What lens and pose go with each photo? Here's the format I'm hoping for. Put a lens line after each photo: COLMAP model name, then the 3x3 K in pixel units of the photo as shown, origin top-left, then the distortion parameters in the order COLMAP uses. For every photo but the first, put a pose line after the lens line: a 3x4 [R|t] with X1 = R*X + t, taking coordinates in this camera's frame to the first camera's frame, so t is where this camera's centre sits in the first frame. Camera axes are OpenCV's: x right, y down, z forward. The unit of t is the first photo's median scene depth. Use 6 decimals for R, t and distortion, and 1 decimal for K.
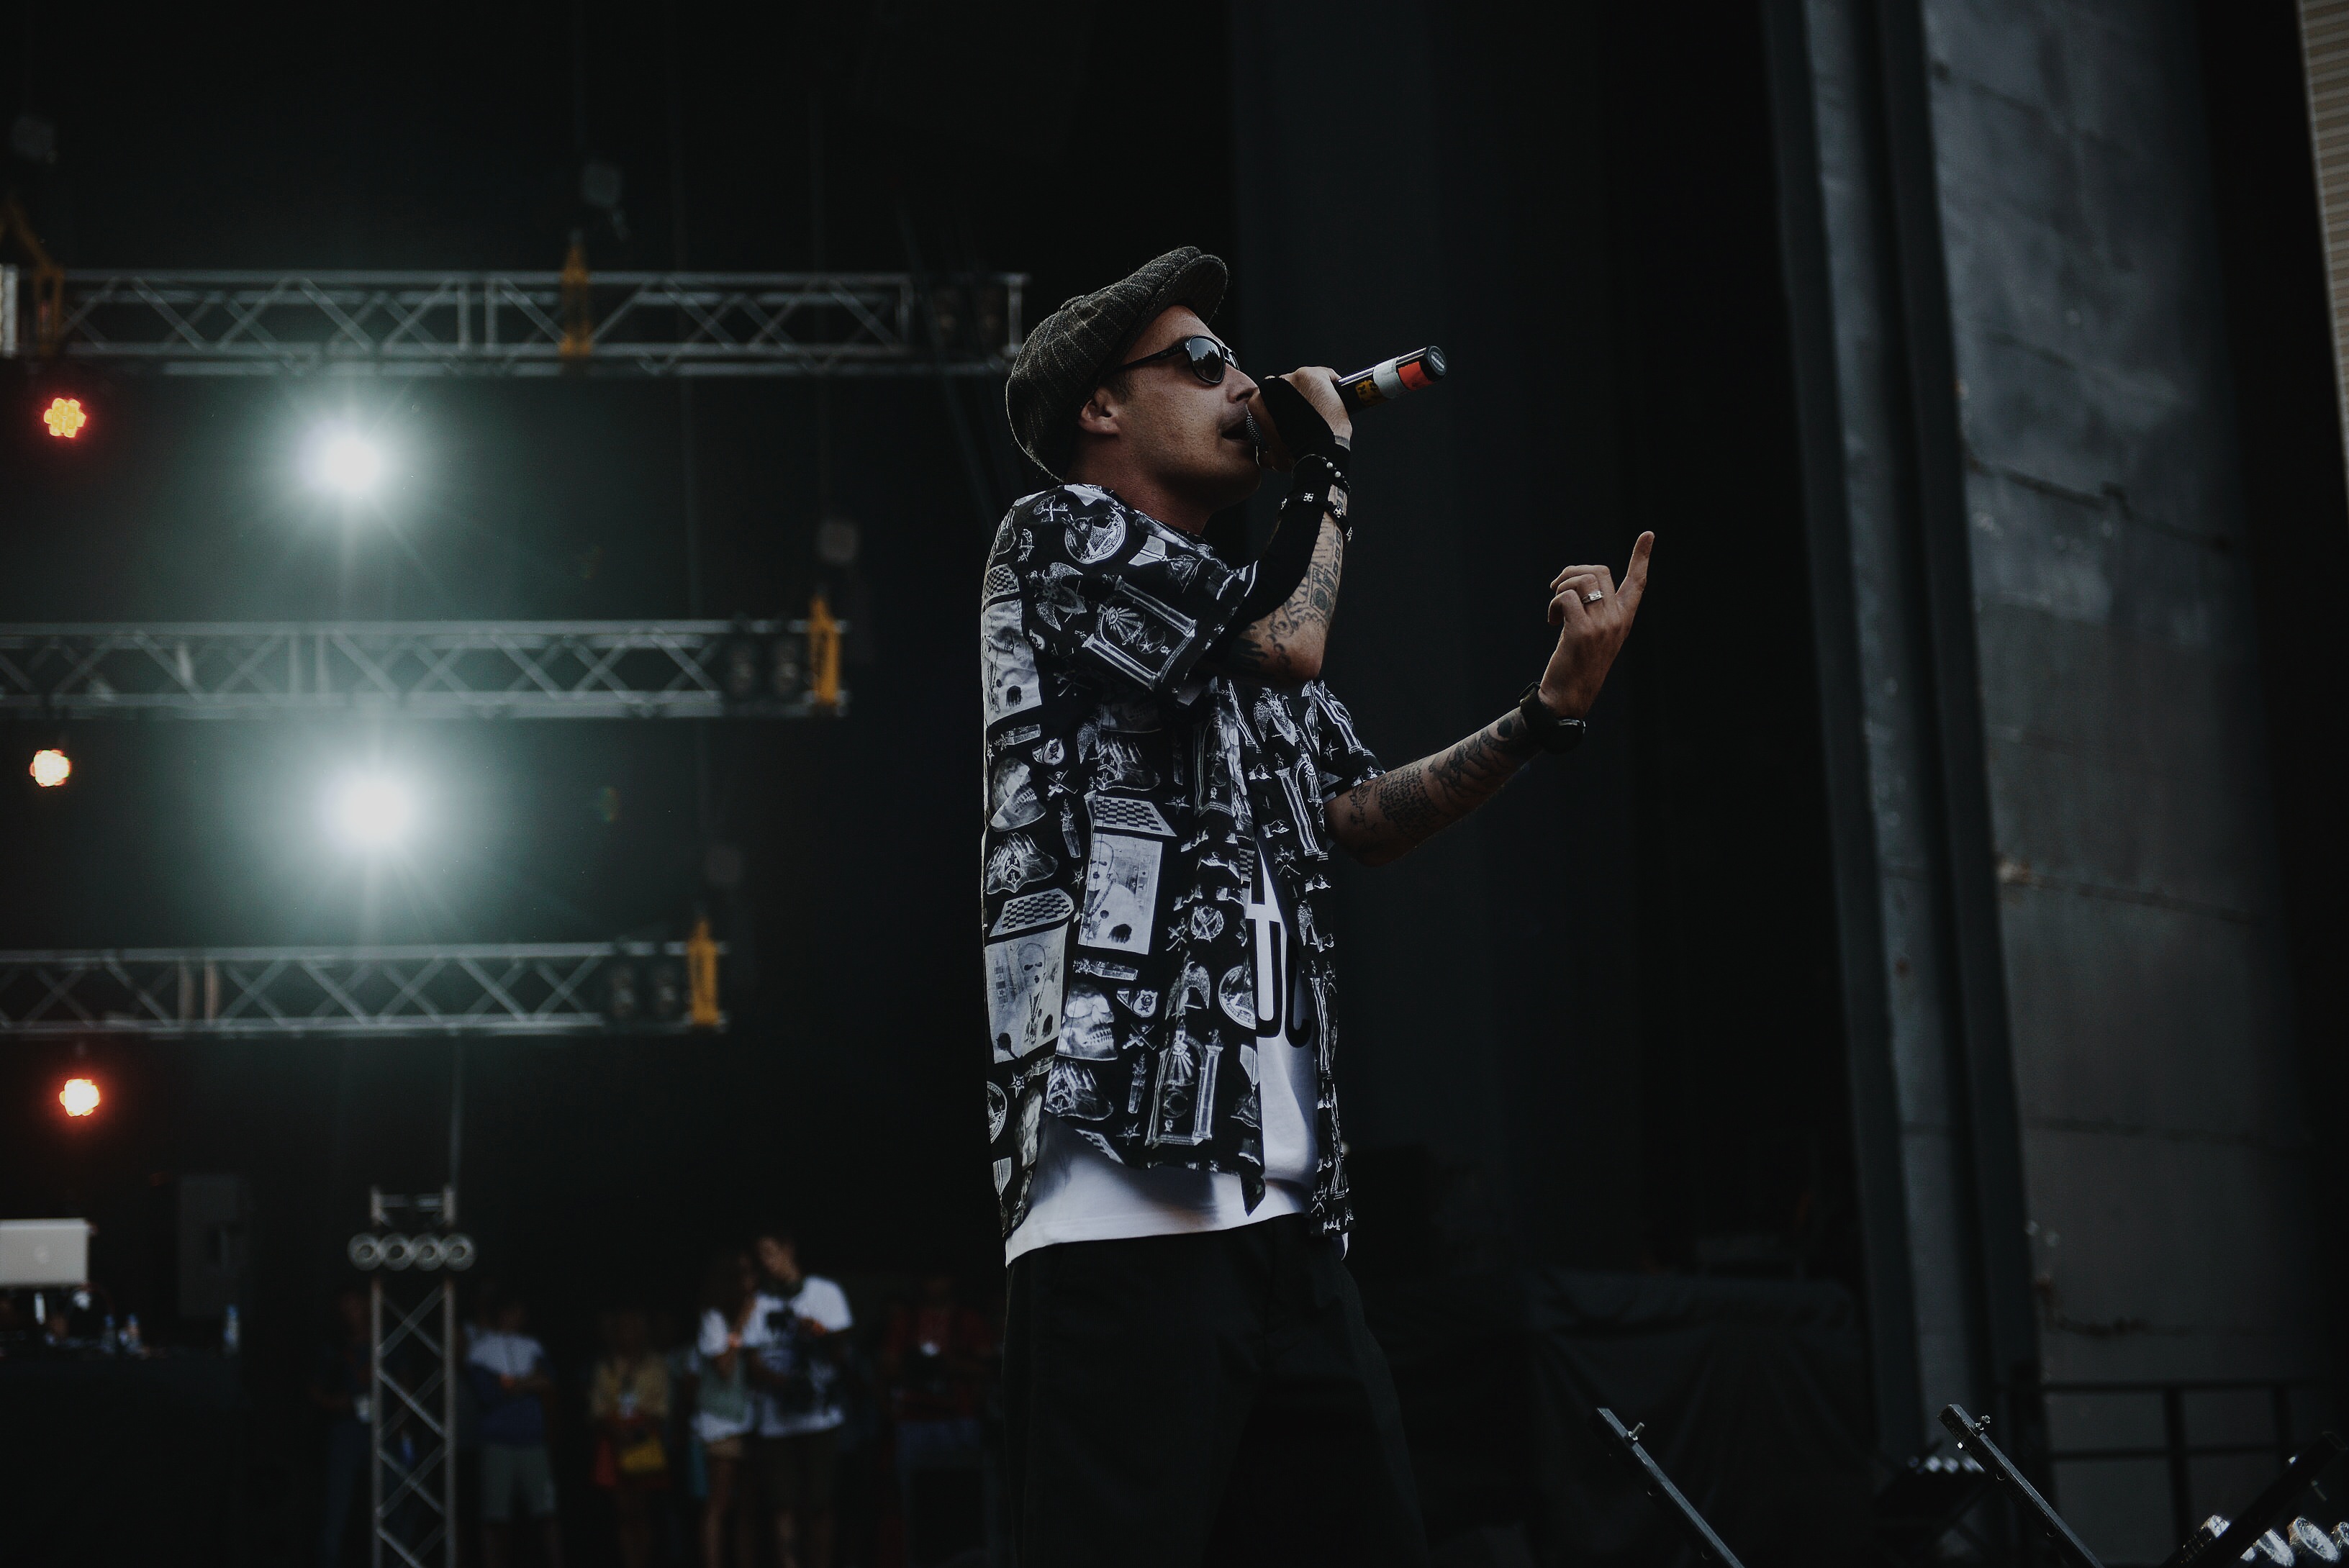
lens RADIAL K [[4107.8, 0, 1175.6], [0, 4107.8, 781.0], [0, 0, 1]] dist [0.006268, 0.026674]
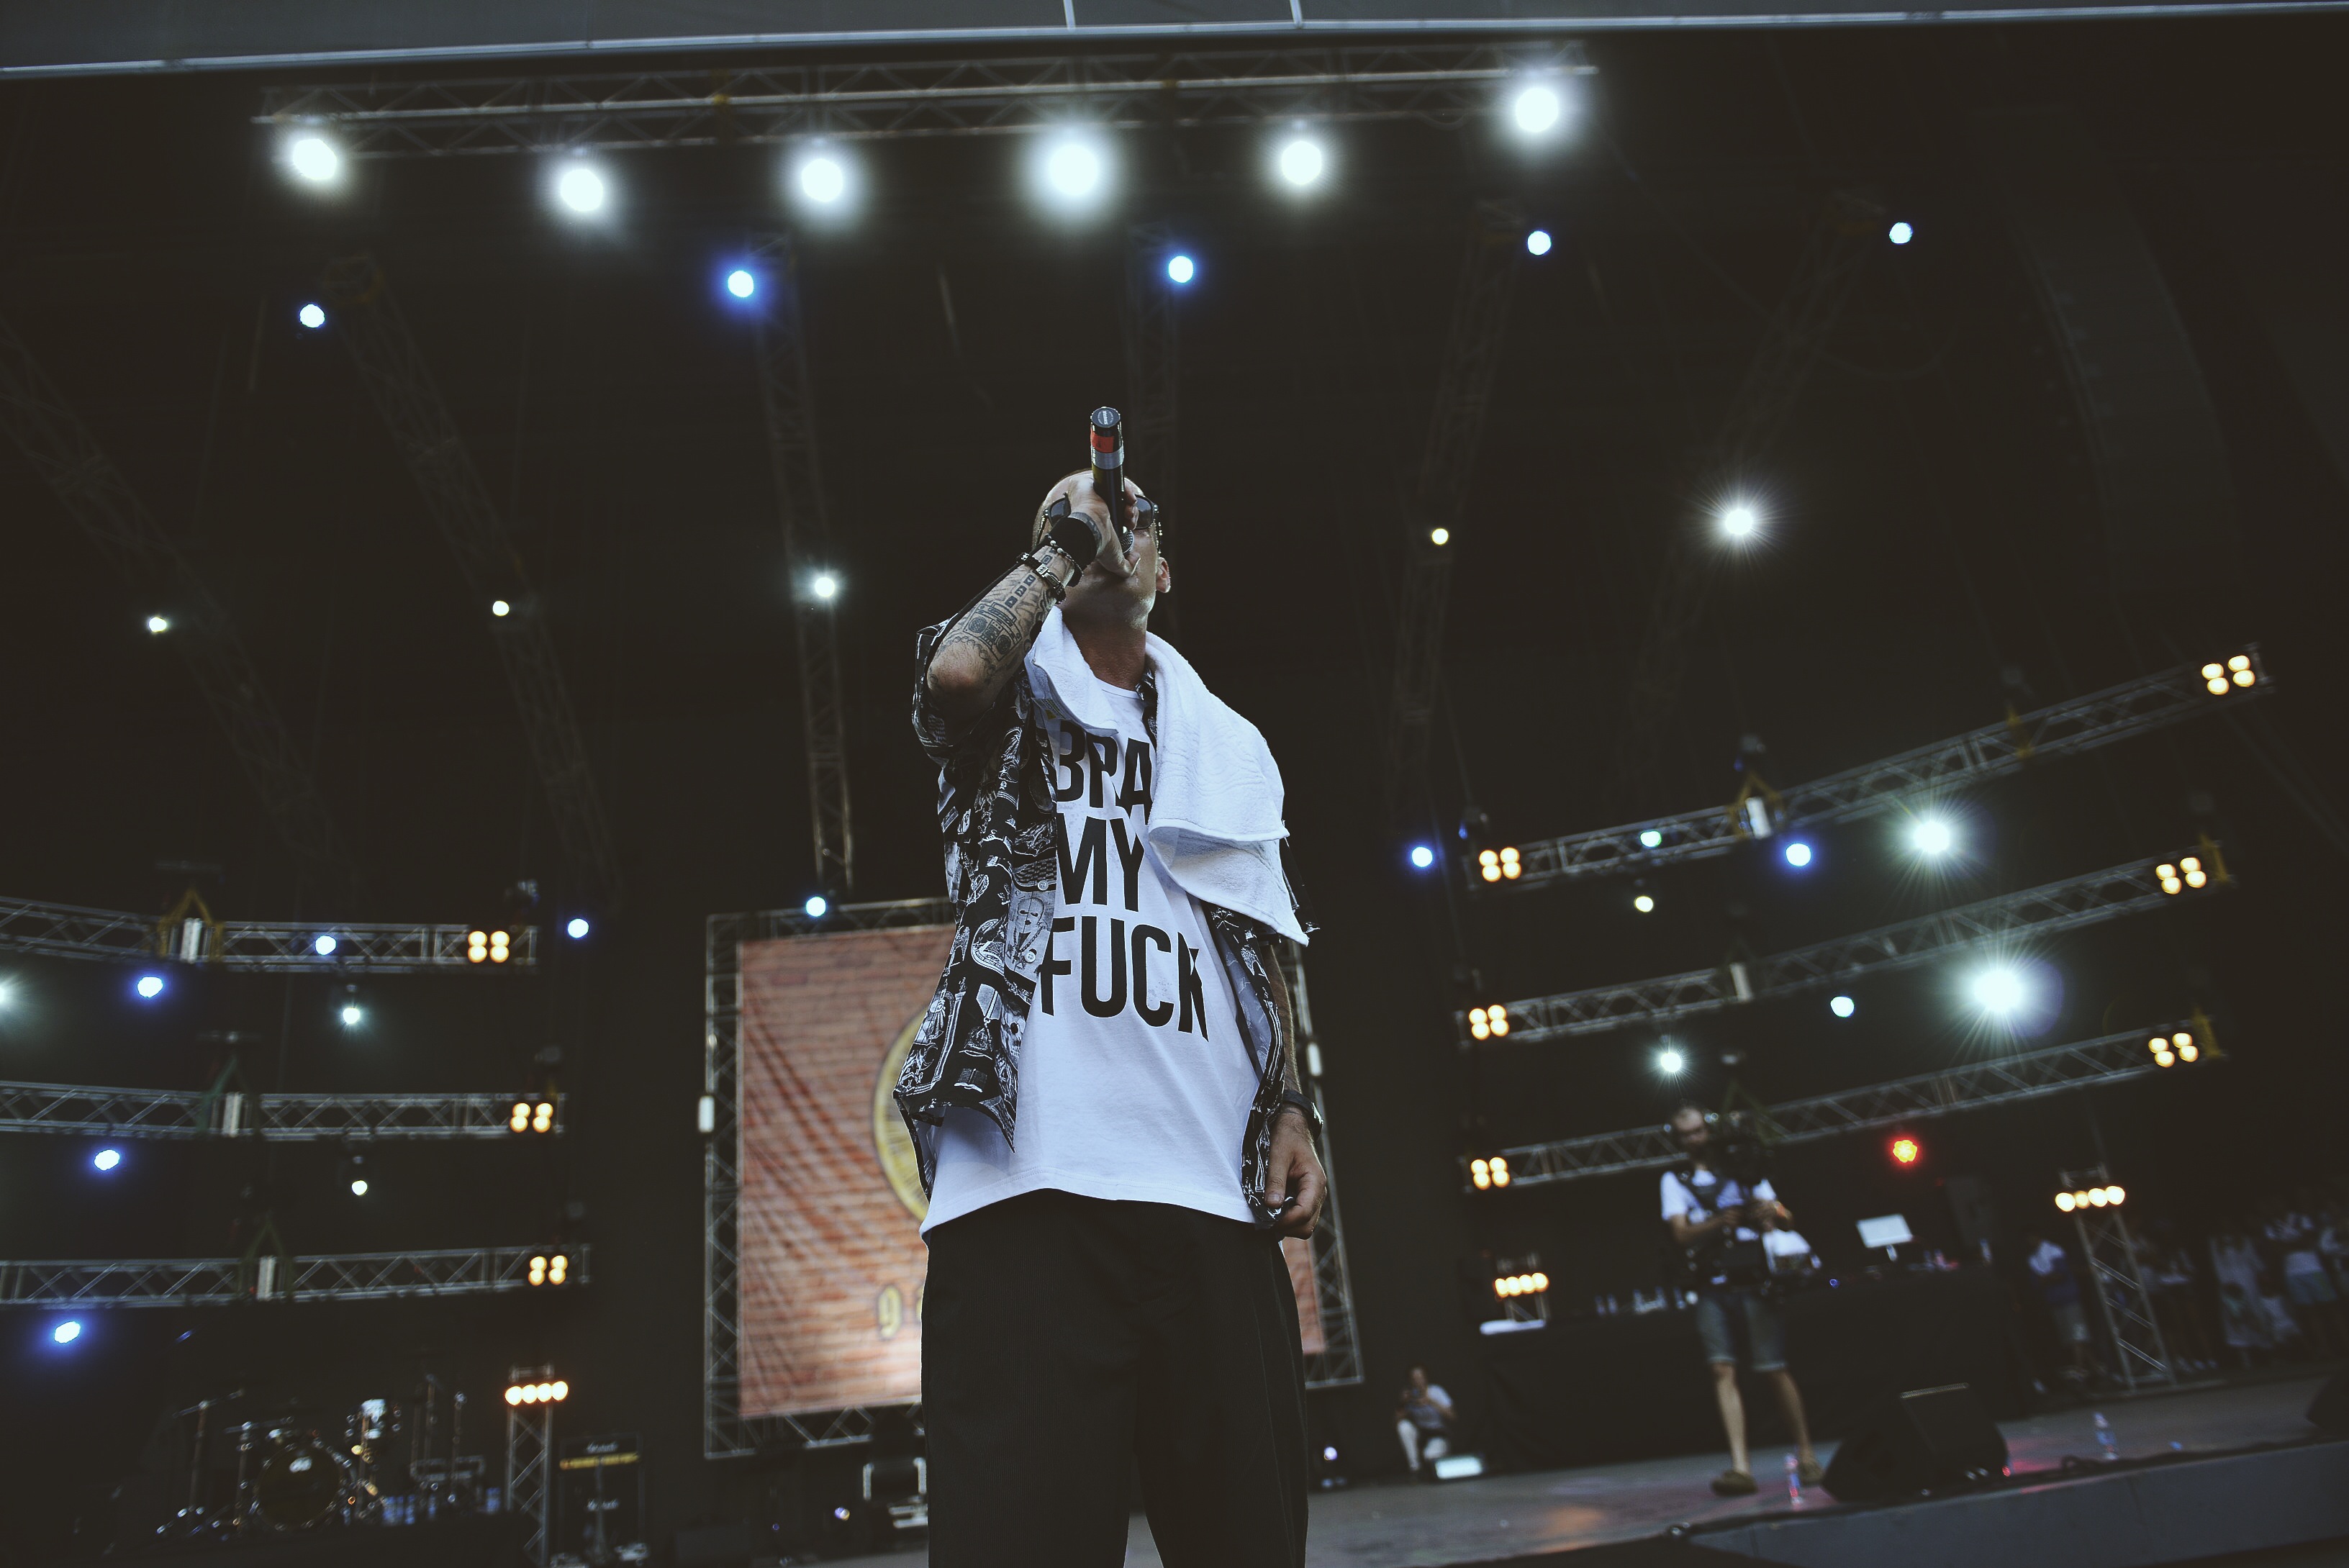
lens RADIAL K [[1563.0, 0, 1167.1], [0, 1563.0, 781.9], [0, 0, 1]] dist [-0.008775, -0.005027]
pose [[0.714251, -0.314817, -0.625088, 0.033820], [0.203501, 0.947953, -0.244895, 0.014556], [0.669651, 0.047710, 0.741142, 0.114431]]
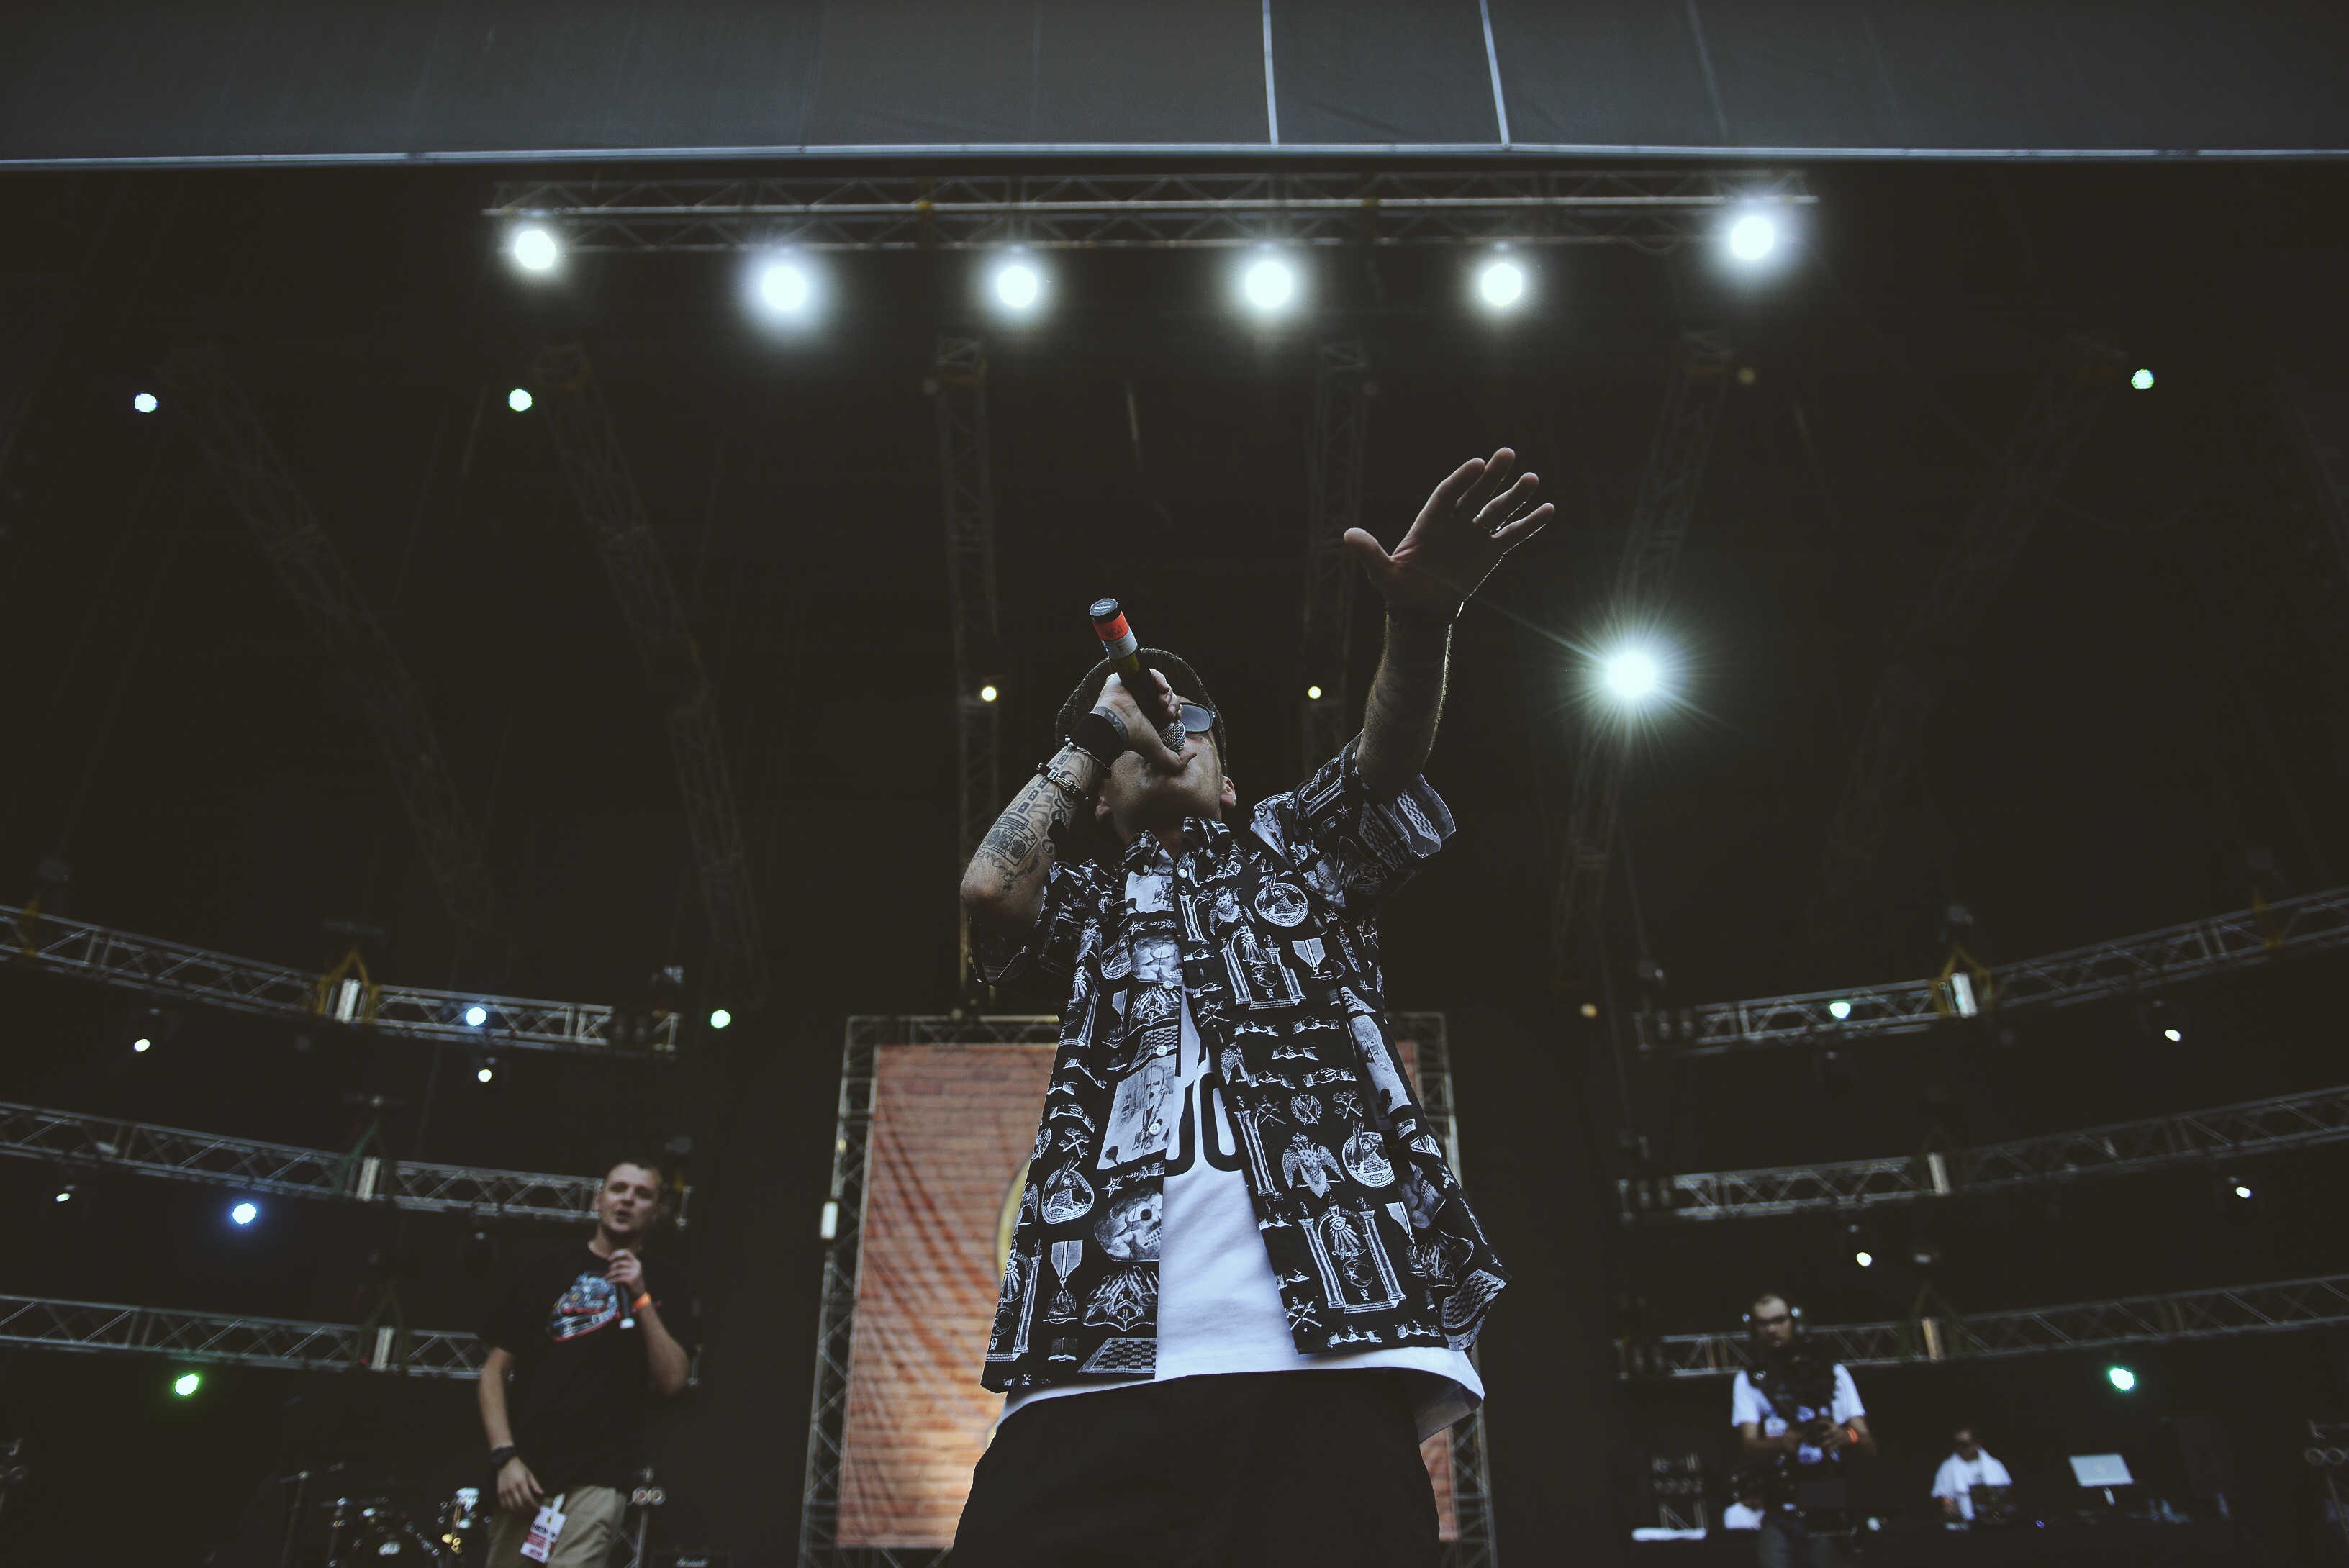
lens RADIAL K [[1581.3, 0, 1169.2], [0, 1581.3, 783.7], [0, 0, 1]] dist [-0.009147, -0.004401]
pose [[0.670800, -0.322018, -0.668080, 0.021756], [0.113053, 0.934688, -0.337011, 0.013032], [0.732971, 0.150539, 0.663394, 0.126652]]
